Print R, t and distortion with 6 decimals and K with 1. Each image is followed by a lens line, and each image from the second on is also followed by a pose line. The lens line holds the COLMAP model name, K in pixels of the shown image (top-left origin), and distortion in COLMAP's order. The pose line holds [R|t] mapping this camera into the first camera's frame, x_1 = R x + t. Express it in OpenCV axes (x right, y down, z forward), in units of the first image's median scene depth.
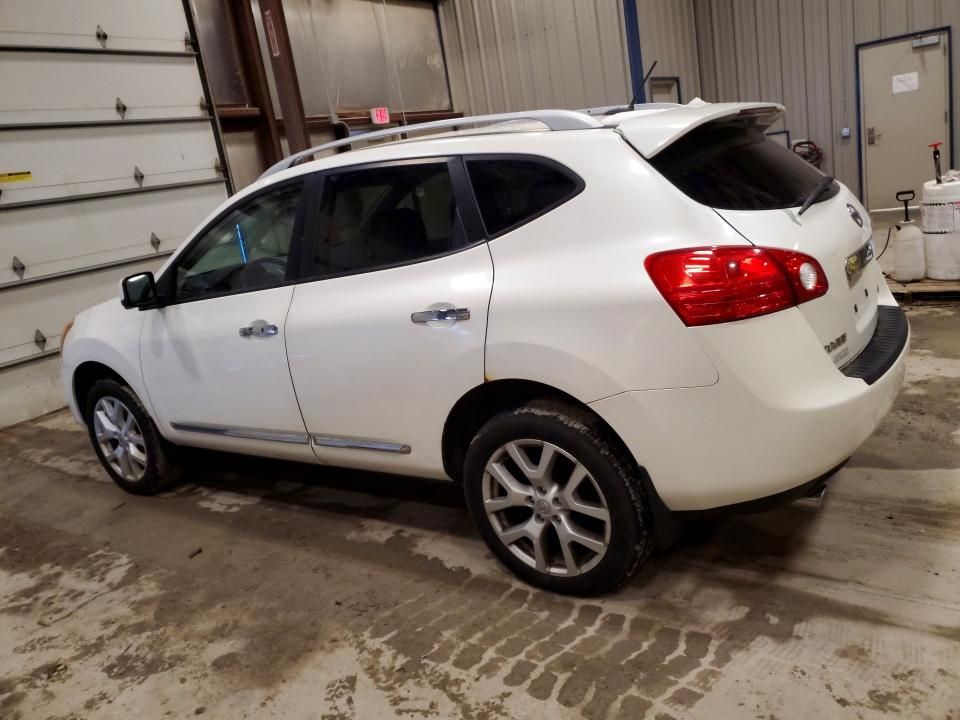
lens RADIAL K [[759.0, 0, 480.0], [0, 759.0, 360.0], [0, 0, 1]] dist [0.002225, 0.038390]
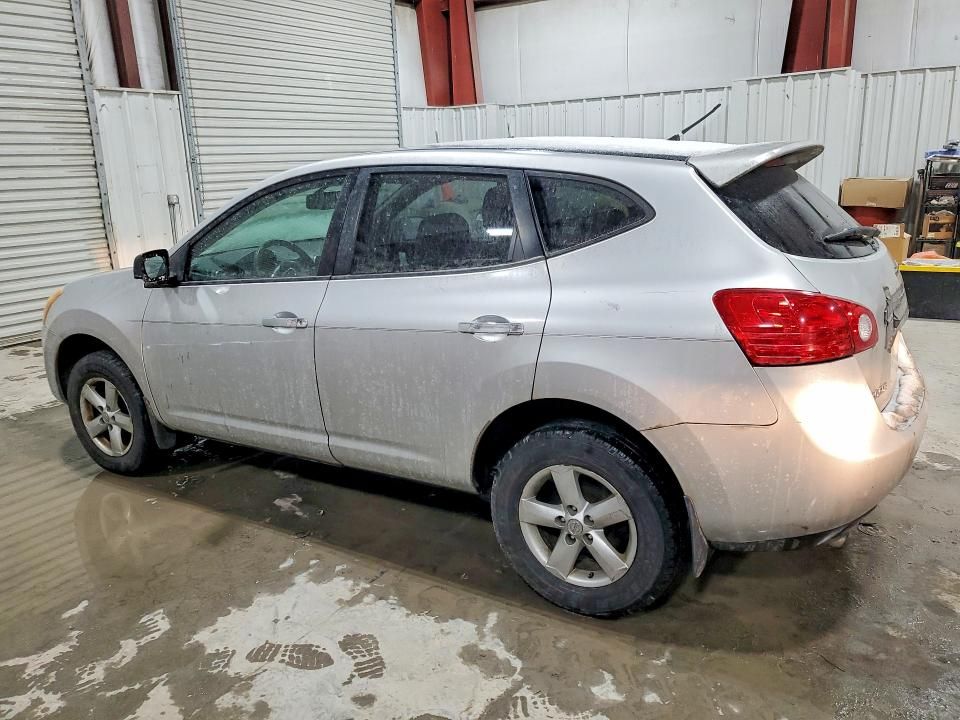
lens RADIAL K [[759.0, 0, 480.0], [0, 759.0, 360.0], [0, 0, 1]] dist [0.002225, 0.038390]
pose [[0.989975, 0.087754, 0.110670, -0.171279], [-0.088772, 0.996043, 0.004292, -0.020578], [-0.109855, -0.014074, 0.993848, 0.020344]]
